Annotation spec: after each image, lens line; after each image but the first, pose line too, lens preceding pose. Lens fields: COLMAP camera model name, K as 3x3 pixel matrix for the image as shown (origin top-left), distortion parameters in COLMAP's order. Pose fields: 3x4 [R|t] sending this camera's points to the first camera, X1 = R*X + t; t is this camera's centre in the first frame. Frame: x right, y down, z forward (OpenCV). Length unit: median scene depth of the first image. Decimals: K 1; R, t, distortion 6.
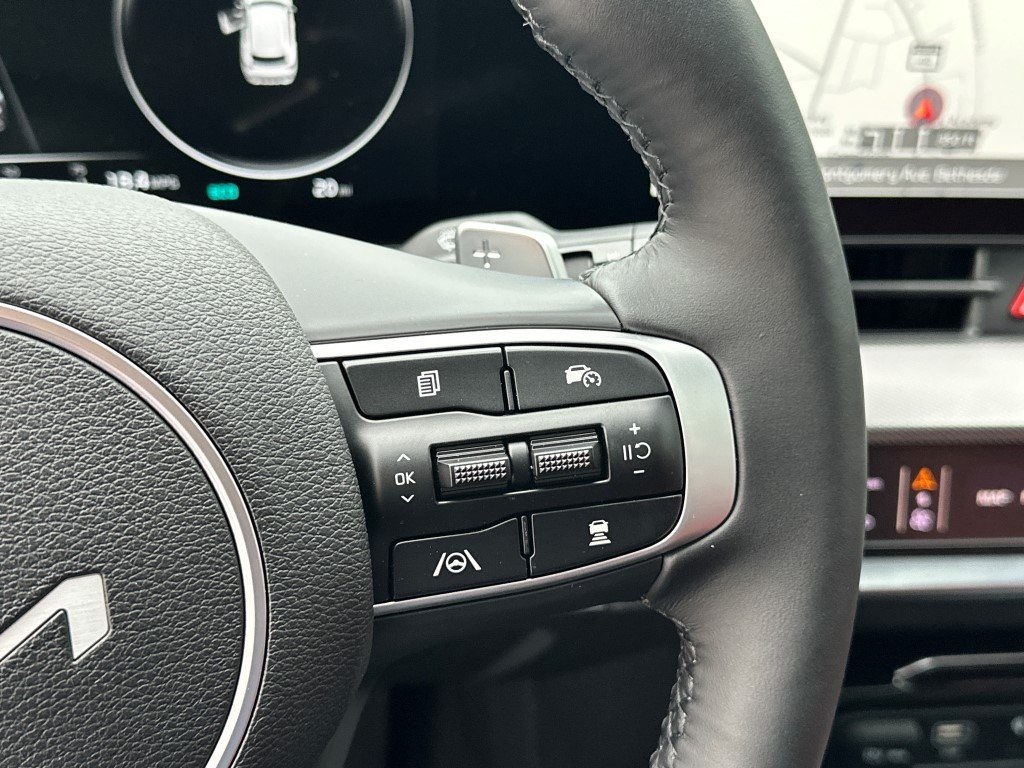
lens RADIAL K [[1339.4, 0, 512.0], [0, 1339.4, 384.0], [0, 0, 1]] dist [0.207947, -0.593046]
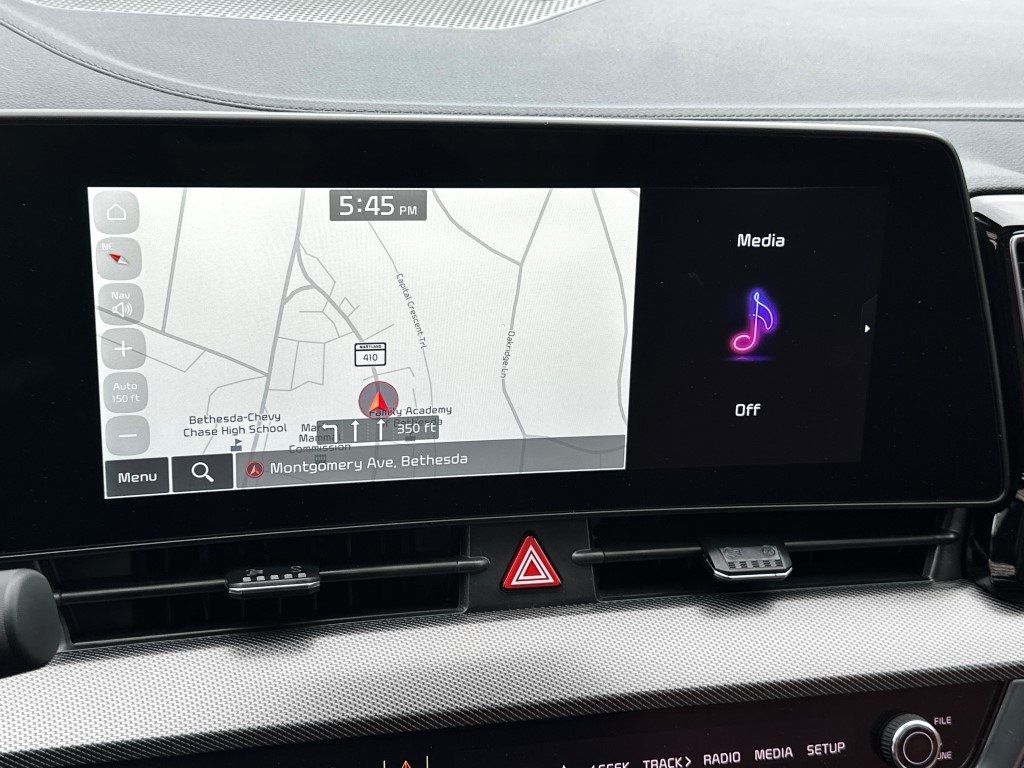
lens RADIAL K [[1339.4, 0, 512.0], [0, 1339.4, 384.0], [0, 0, 1]] dist [0.207947, -0.593046]
pose [[0.995857, -0.048880, 0.076682, 0.325797], [0.058911, 0.989156, -0.134536, -0.071616], [-0.069274, 0.138496, 0.987937, -0.020354]]
